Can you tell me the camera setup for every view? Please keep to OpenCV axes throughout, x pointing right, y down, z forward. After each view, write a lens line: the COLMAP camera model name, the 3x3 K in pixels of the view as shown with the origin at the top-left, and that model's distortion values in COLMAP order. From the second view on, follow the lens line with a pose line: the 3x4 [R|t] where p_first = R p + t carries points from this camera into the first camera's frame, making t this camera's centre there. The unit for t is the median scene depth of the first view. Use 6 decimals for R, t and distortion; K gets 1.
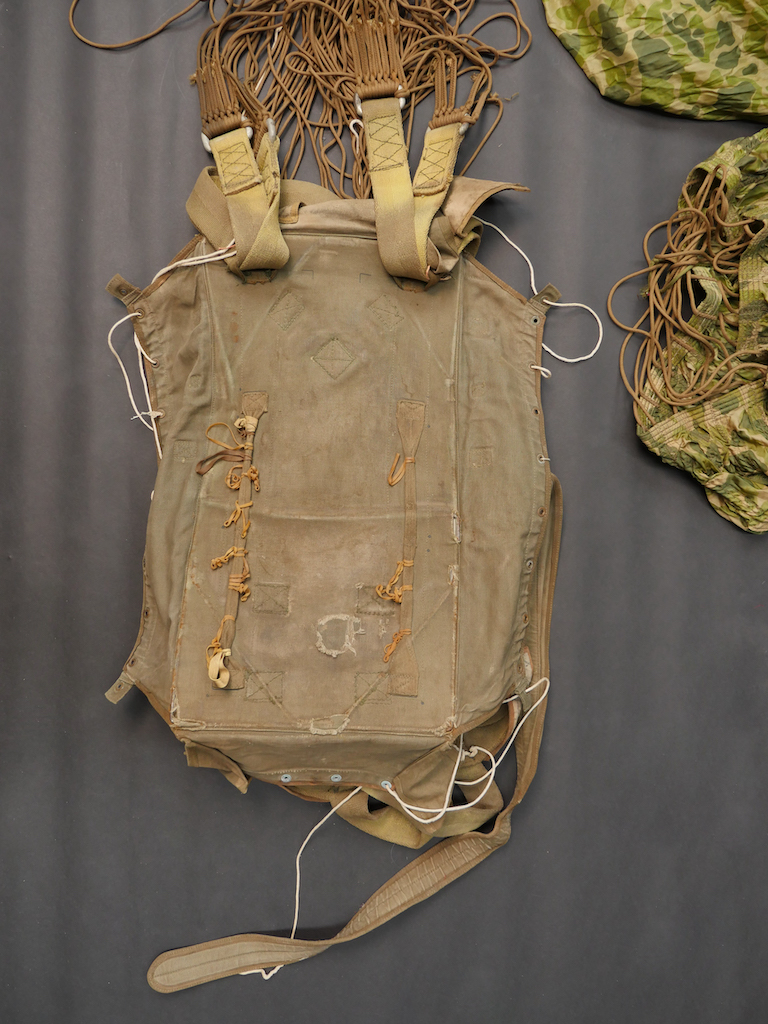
lens RADIAL K [[786.9, 0, 385.5], [0, 786.9, 513.2], [0, 0, 1]] dist [-0.008671, -0.002109]
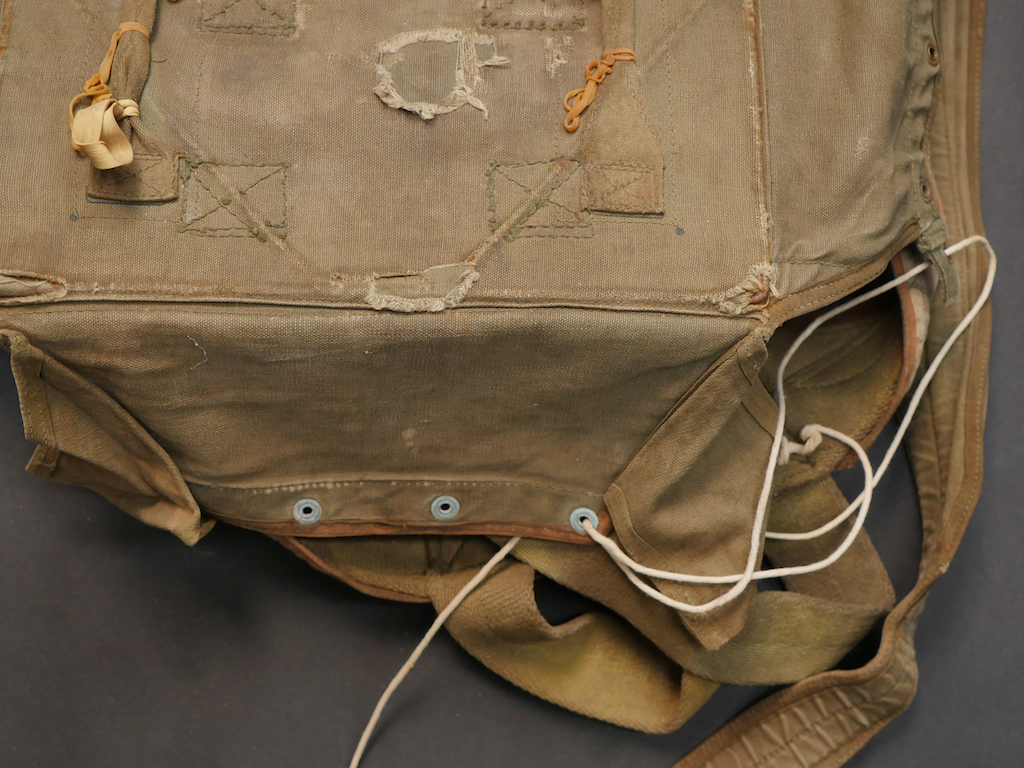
lens RADIAL K [[1471.6, 0, 511.0], [0, 1471.6, 383.4], [0, 0, 1]] dist [-0.016109, 0.000000]
pose [[0.998829, -0.046241, 0.014222, -0.041273], [0.047257, 0.995493, -0.082222, 0.353778], [-0.010356, 0.082798, 0.996513, 0.332840]]
